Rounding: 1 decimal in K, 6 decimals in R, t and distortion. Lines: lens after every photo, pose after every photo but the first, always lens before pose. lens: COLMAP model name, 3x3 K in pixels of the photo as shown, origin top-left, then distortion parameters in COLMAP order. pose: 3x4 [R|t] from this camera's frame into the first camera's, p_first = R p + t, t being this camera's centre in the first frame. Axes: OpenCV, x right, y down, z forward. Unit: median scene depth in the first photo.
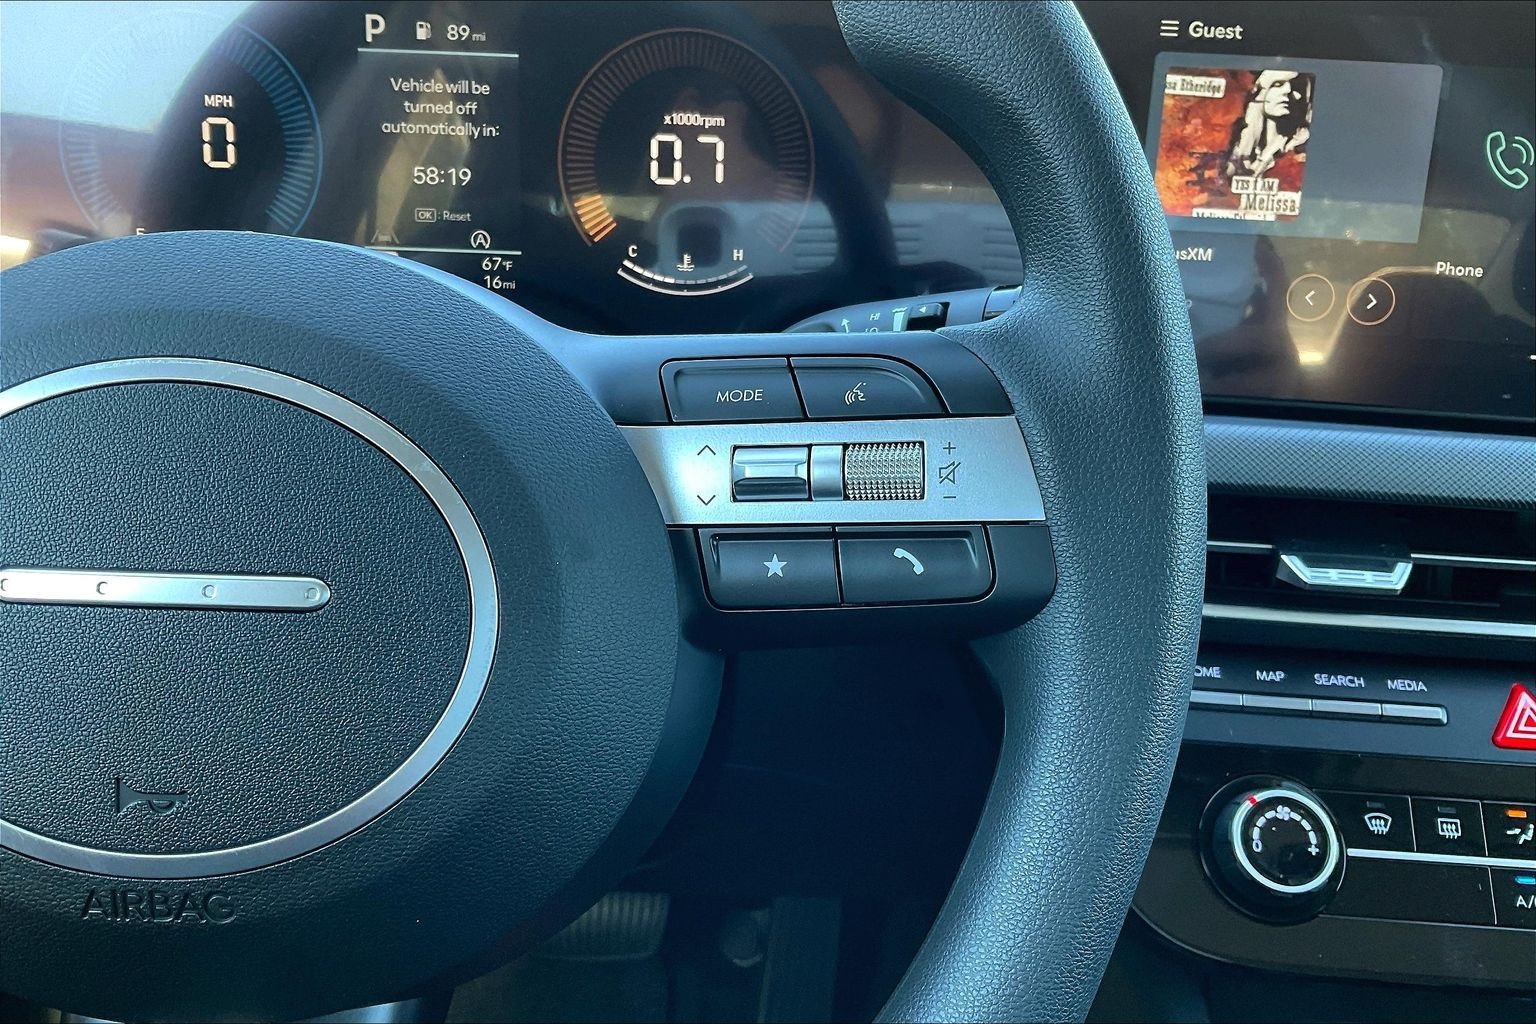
lens RADIAL K [[1269.4, 0, 768.0], [0, 1269.4, 512.0], [0, 0, 1]] dist [0.117050, -0.257646]
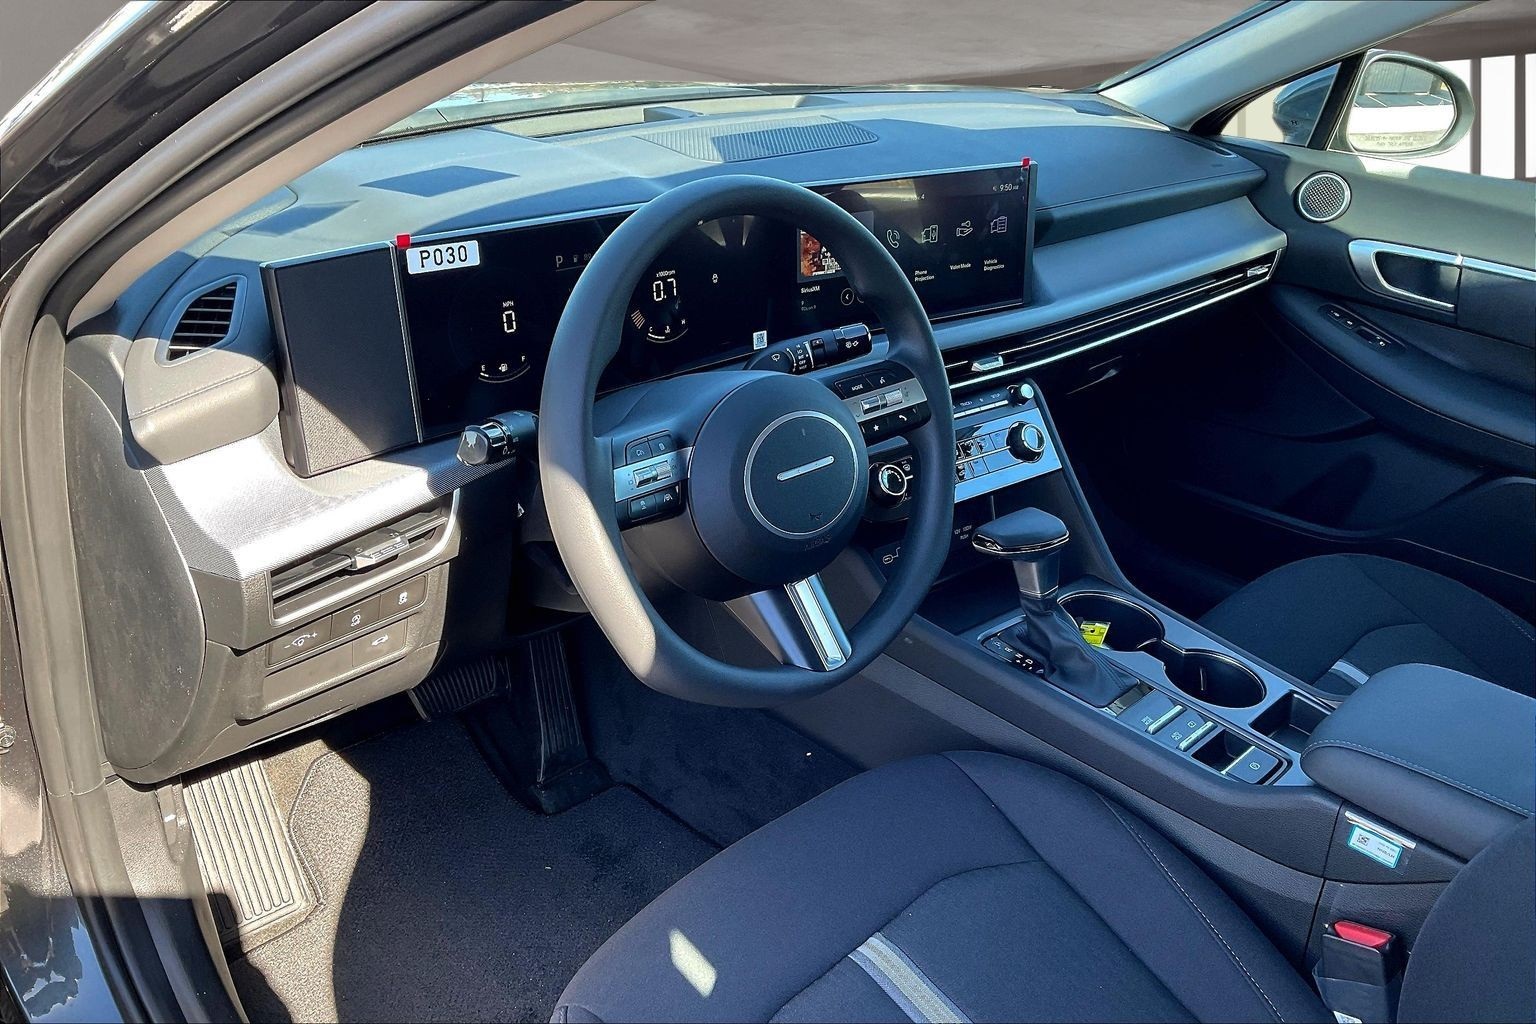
lens RADIAL K [[1269.4, 0, 768.0], [0, 1269.4, 512.0], [0, 0, 1]] dist [0.117050, -0.257646]
pose [[0.733885, -0.293278, 0.612700, -1.577413], [0.198635, 0.955222, 0.219308, -0.369327], [-0.649582, -0.039244, 0.759278, -1.038051]]
